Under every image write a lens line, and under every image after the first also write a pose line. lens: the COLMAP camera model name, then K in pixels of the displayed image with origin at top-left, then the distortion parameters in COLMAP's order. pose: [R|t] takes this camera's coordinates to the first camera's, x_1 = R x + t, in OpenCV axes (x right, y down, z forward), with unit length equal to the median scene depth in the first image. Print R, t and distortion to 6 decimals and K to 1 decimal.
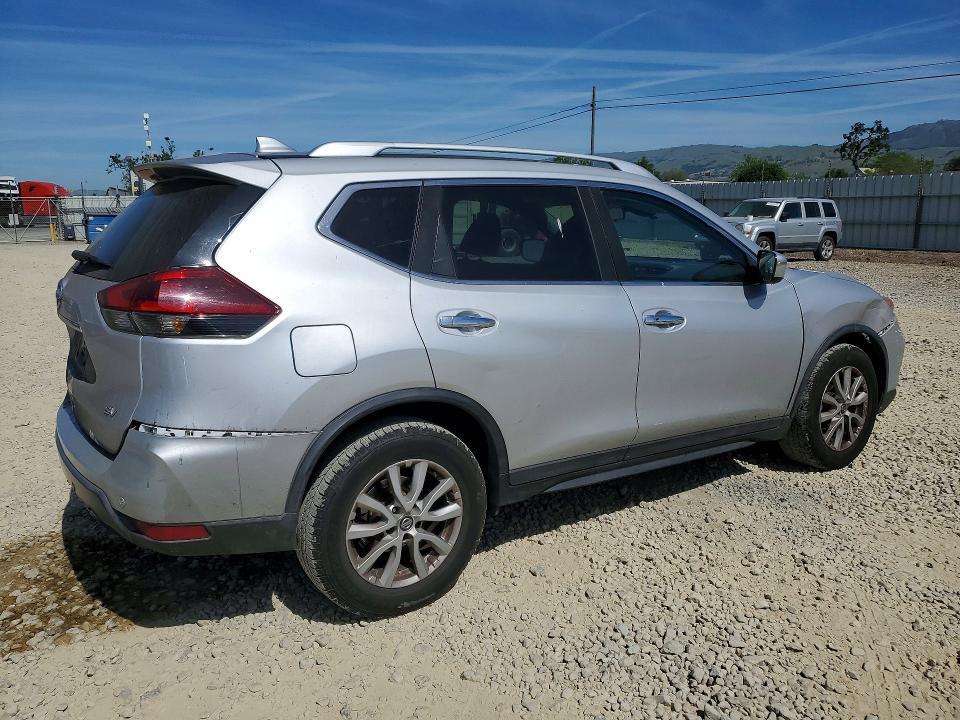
lens RADIAL K [[733.0, 0, 480.0], [0, 733.0, 360.0], [0, 0, 1]] dist [0.038208, 0.003235]
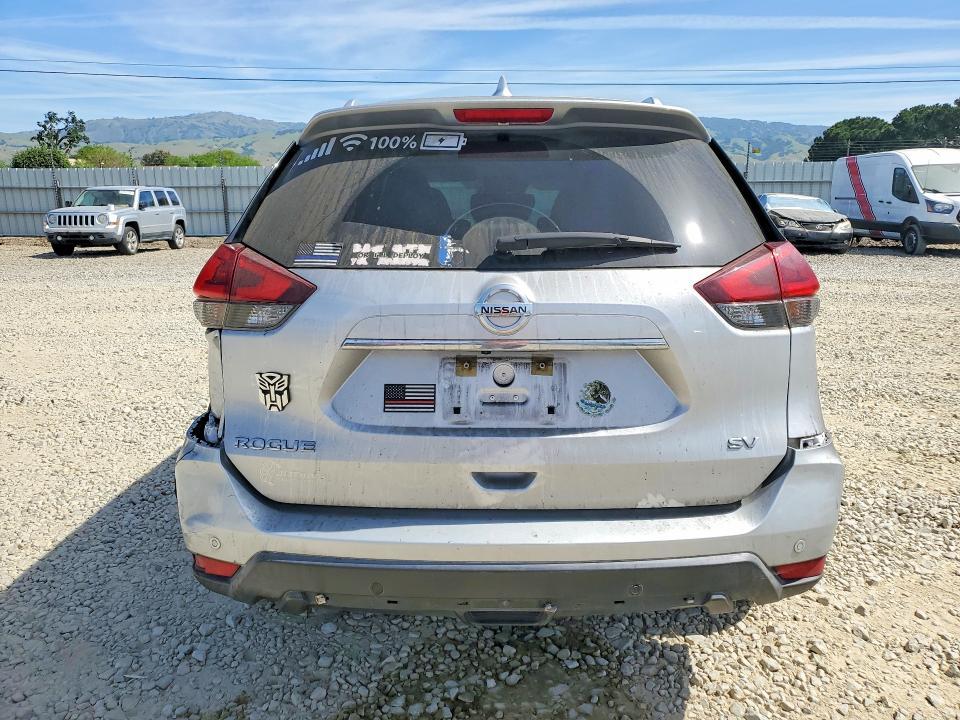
lens RADIAL K [[733.0, 0, 480.0], [0, 733.0, 360.0], [0, 0, 1]] dist [0.038208, 0.003235]
pose [[0.566567, -0.187731, 0.802346, -0.140278], [0.179728, 0.978413, 0.102014, -0.015193], [-0.804177, 0.086406, 0.588077, 0.089728]]
